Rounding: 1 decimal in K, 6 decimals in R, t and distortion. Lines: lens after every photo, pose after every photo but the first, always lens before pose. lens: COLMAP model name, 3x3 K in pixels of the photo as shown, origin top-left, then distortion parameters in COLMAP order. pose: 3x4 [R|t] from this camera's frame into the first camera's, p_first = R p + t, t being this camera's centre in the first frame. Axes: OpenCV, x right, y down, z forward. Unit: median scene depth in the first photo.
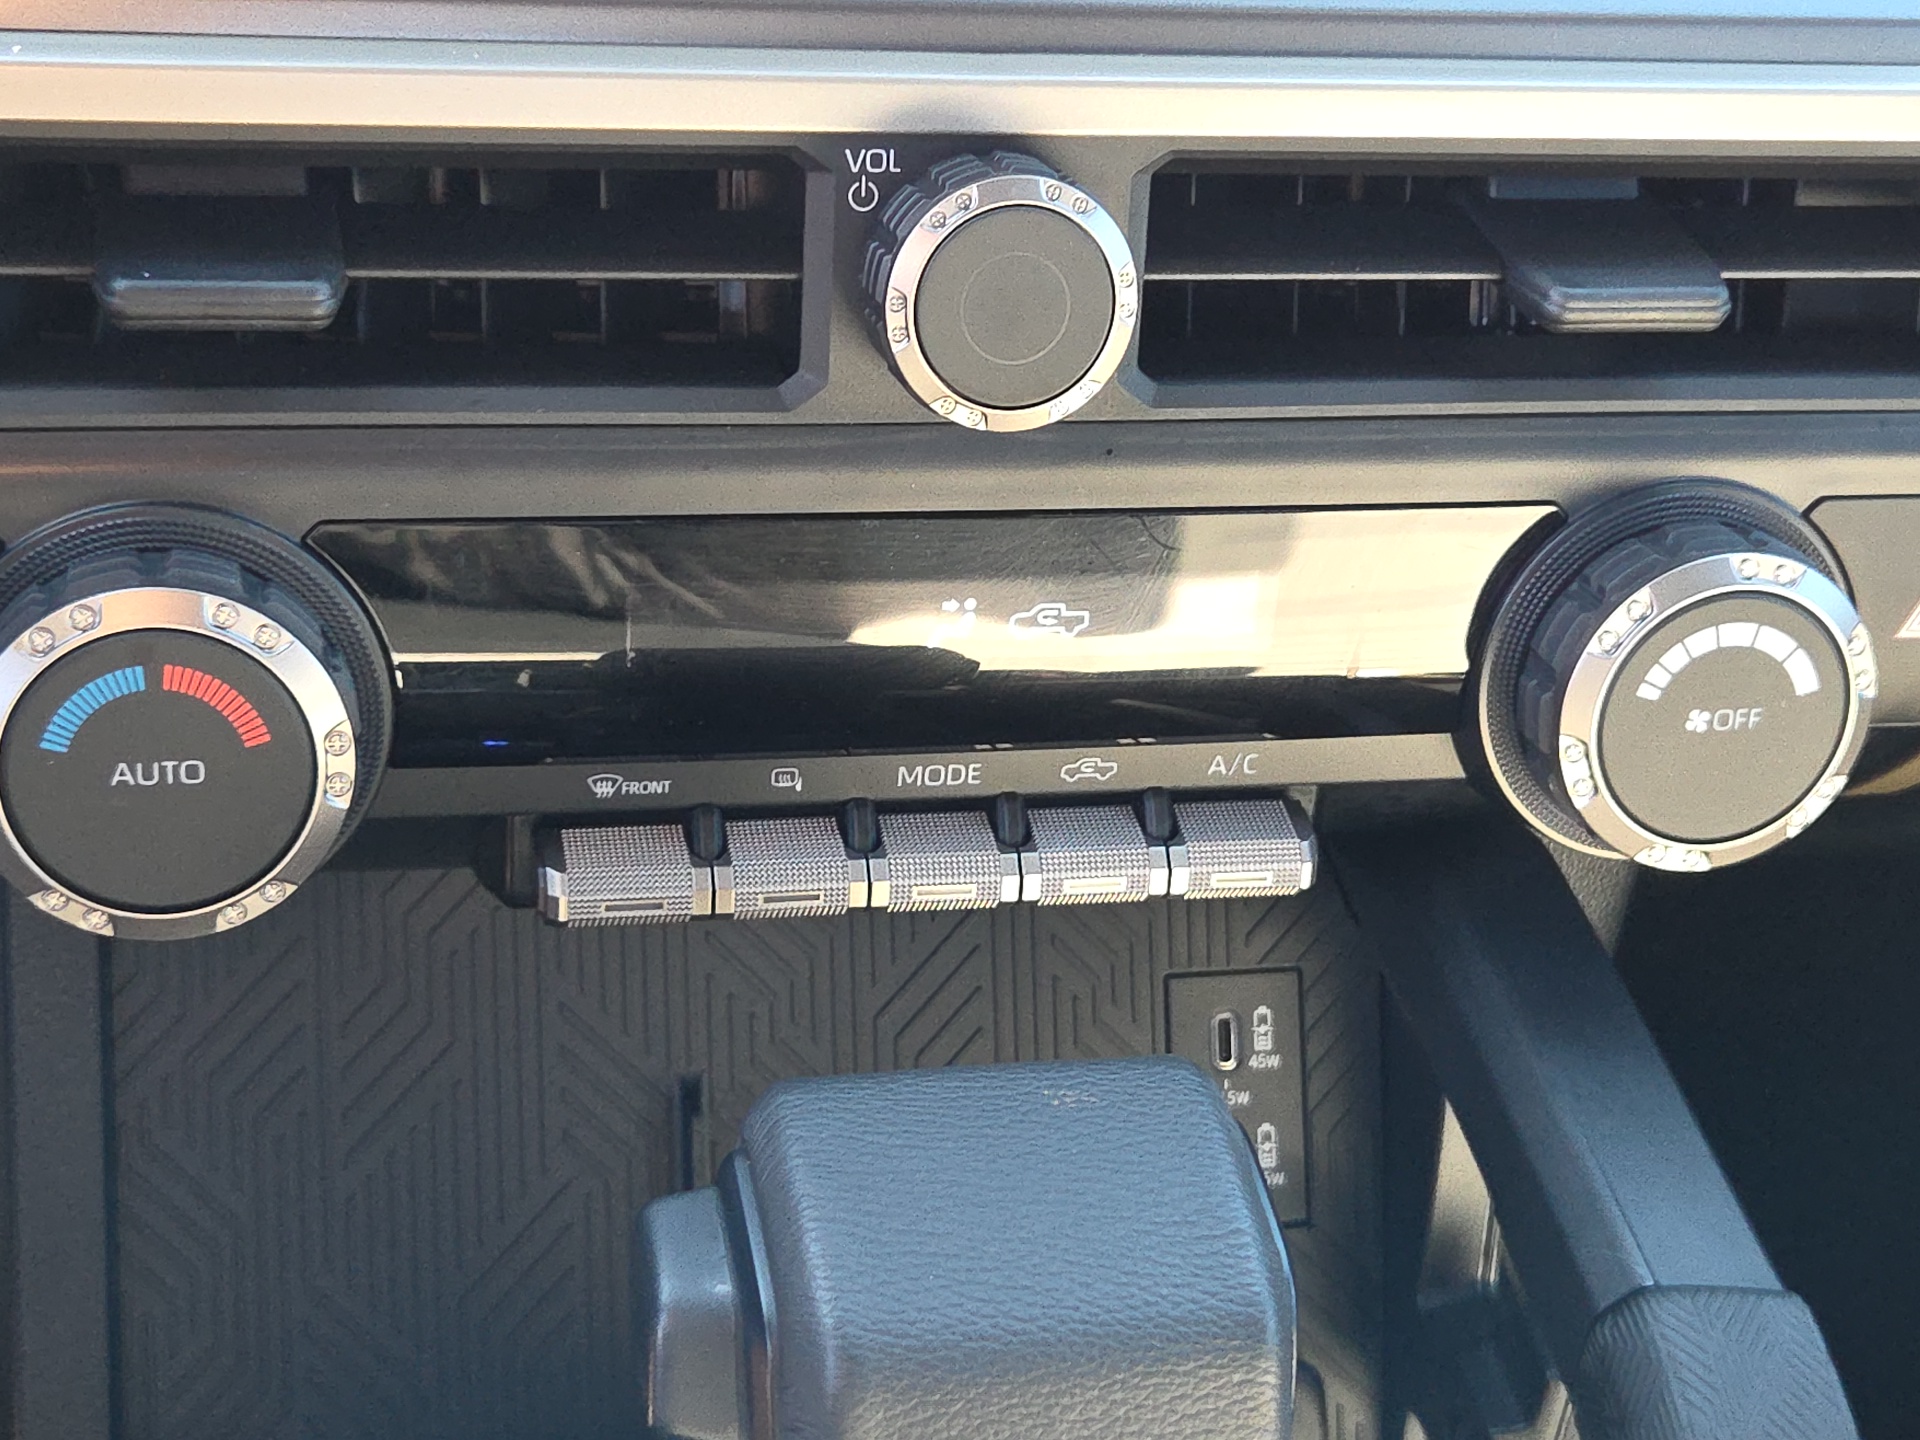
lens RADIAL K [[3015.7, 0, 966.9], [0, 3015.7, 731.7], [0, 0, 1]] dist [0.096826, 0.000000]
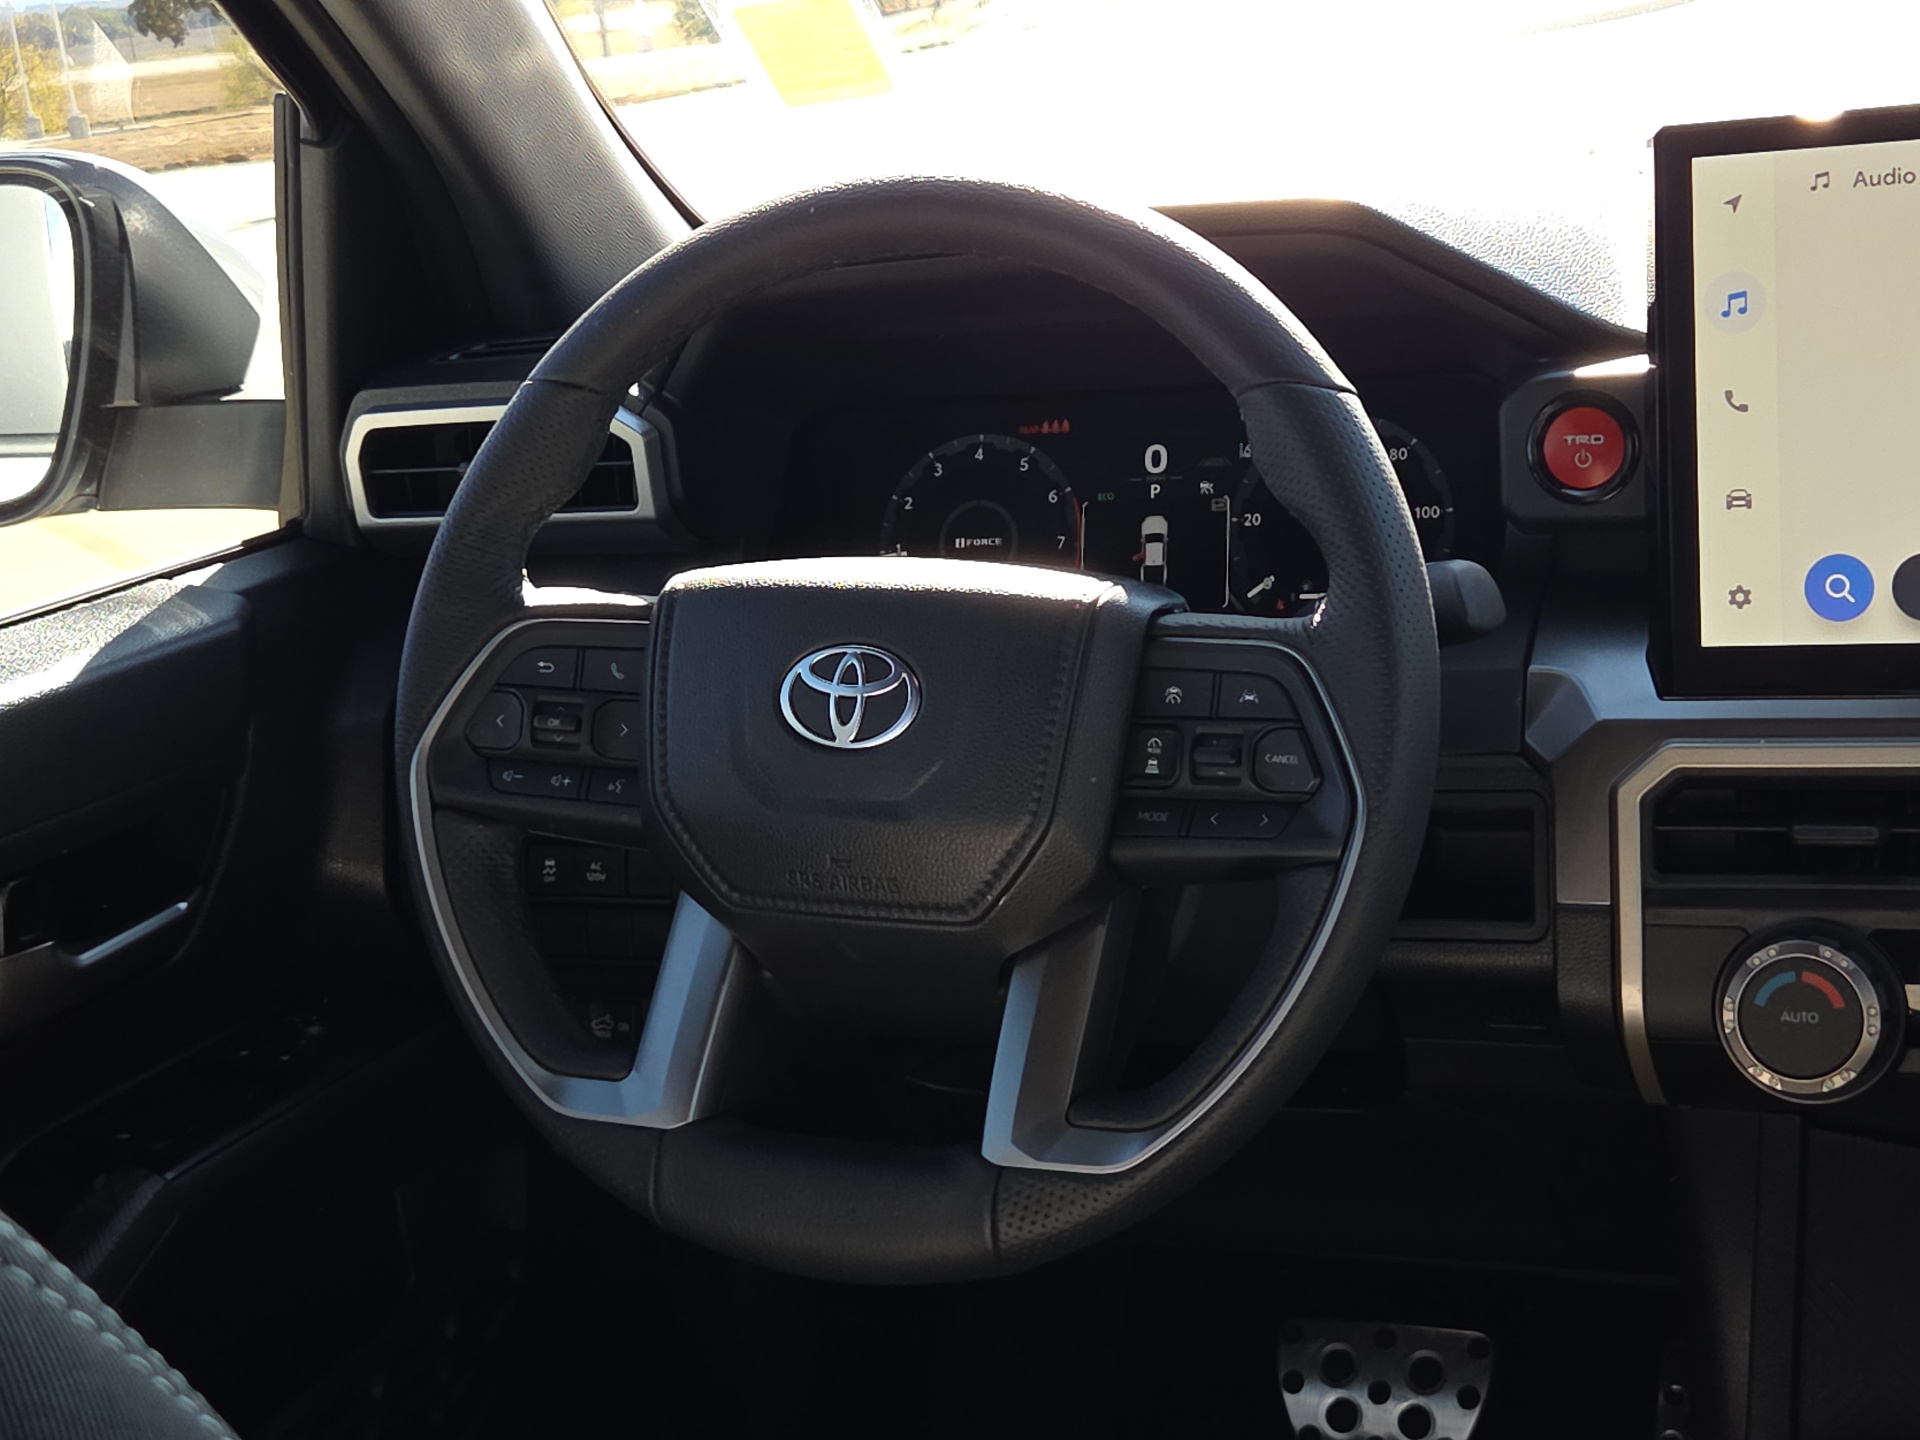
lens RADIAL K [[3174.7, 0, 959.6], [0, 3174.7, 673.9], [0, 0, 1]] dist [0.083892, 0.000000]
pose [[0.806616, -0.065416, -0.587445, 0.667414], [-0.159645, 0.932808, -0.323083, 0.639704], [0.569108, 0.354386, 0.741974, -1.305870]]
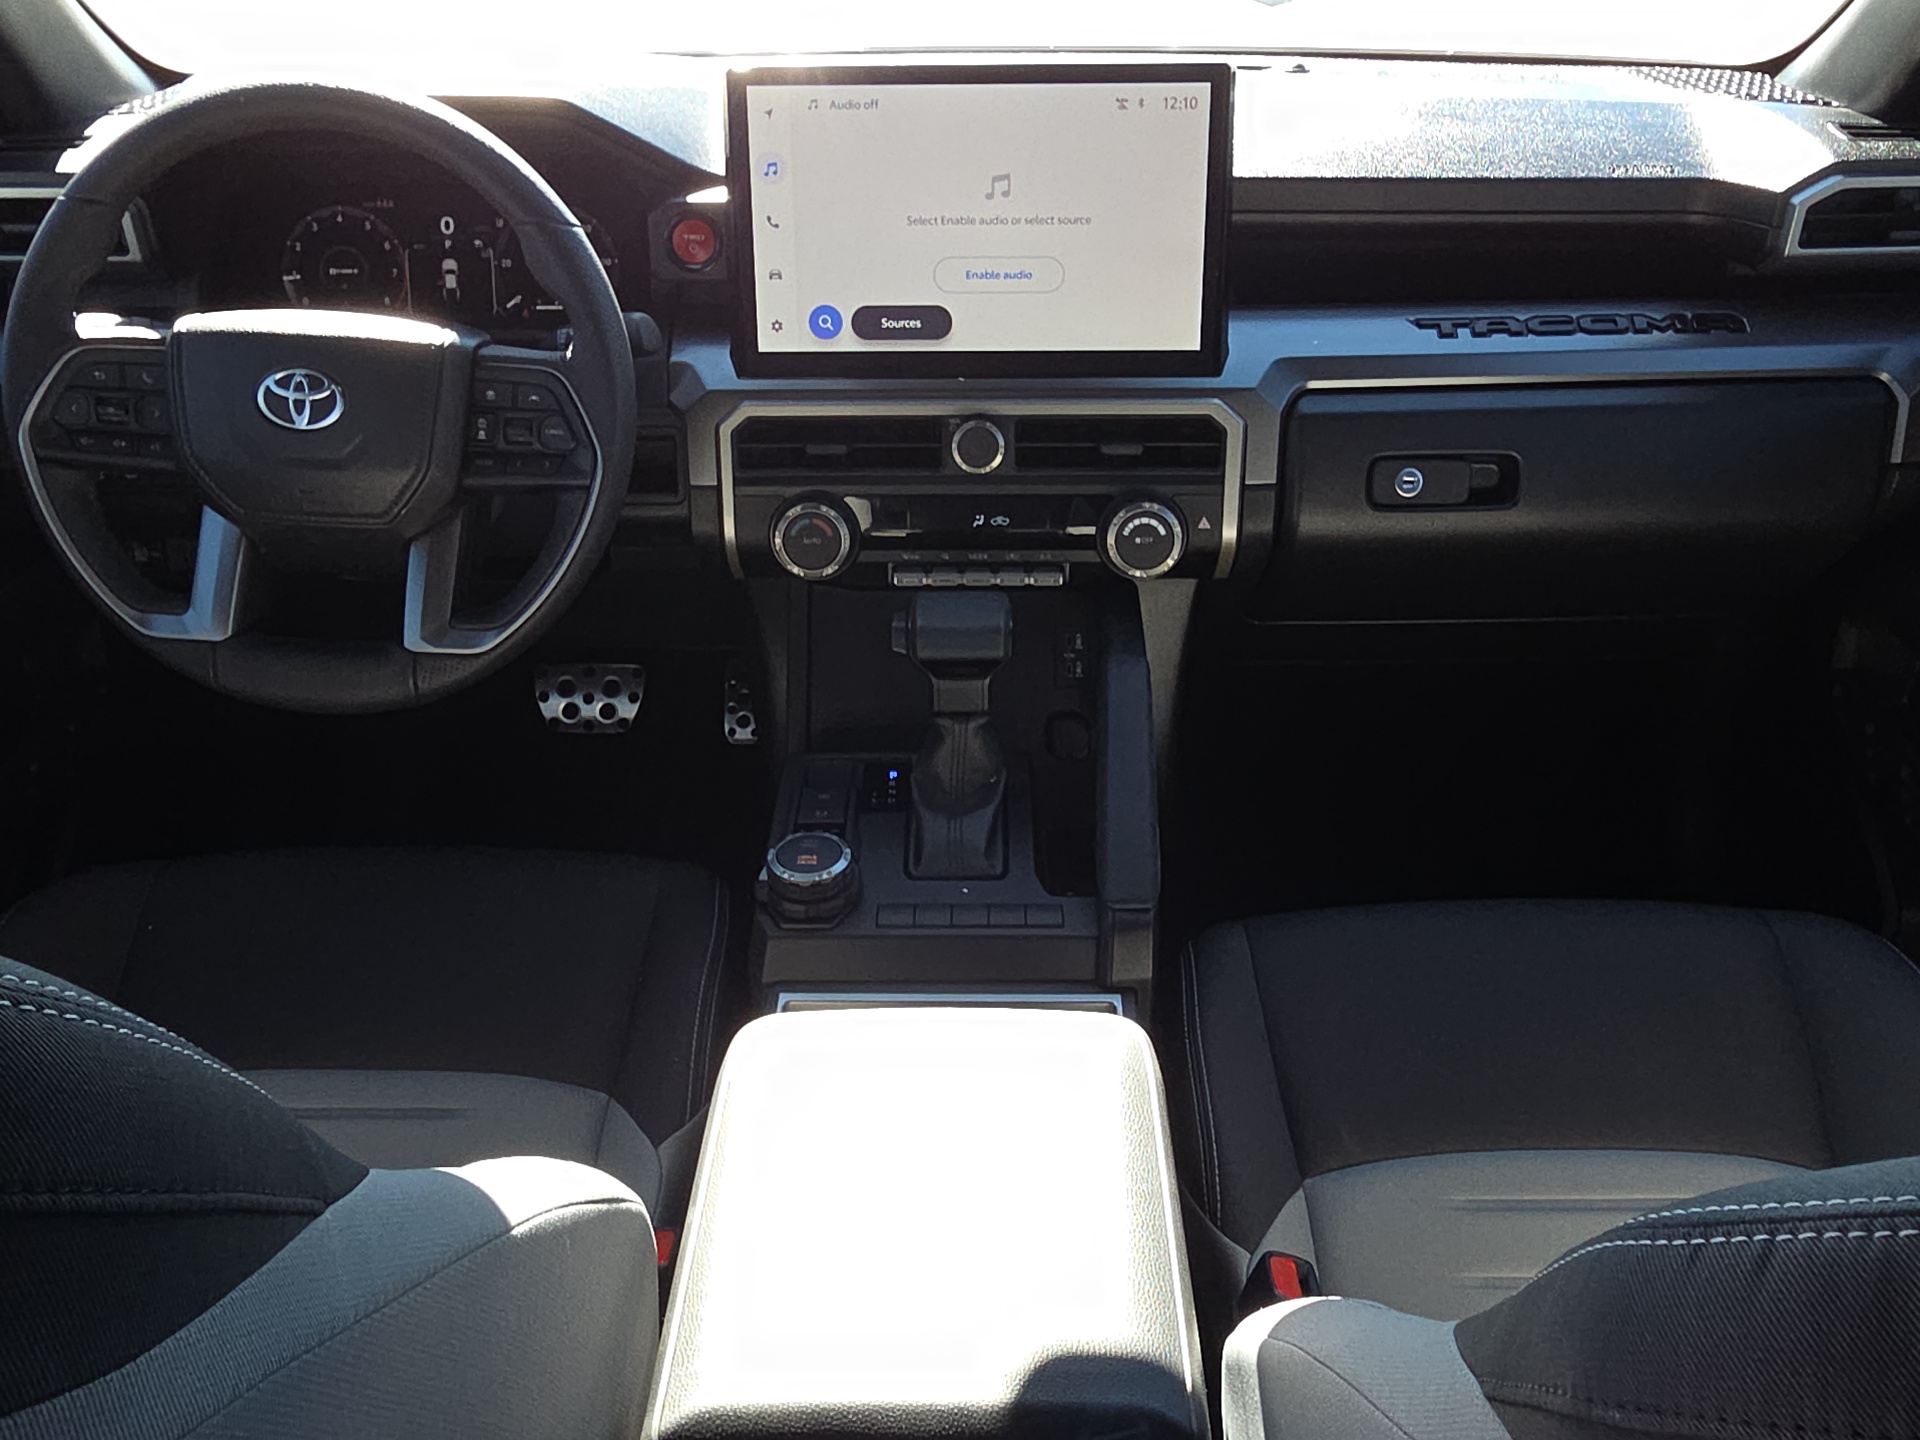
lens RADIAL K [[1657.8, 0, 959.2], [0, 1657.8, 721.7], [0, 0, 1]] dist [-0.005401, 0.025605]
pose [[0.969445, 0.013296, -0.244946, 0.598956], [-0.033559, 0.996330, -0.078738, 0.476974], [0.243001, 0.084553, 0.966334, -1.459681]]
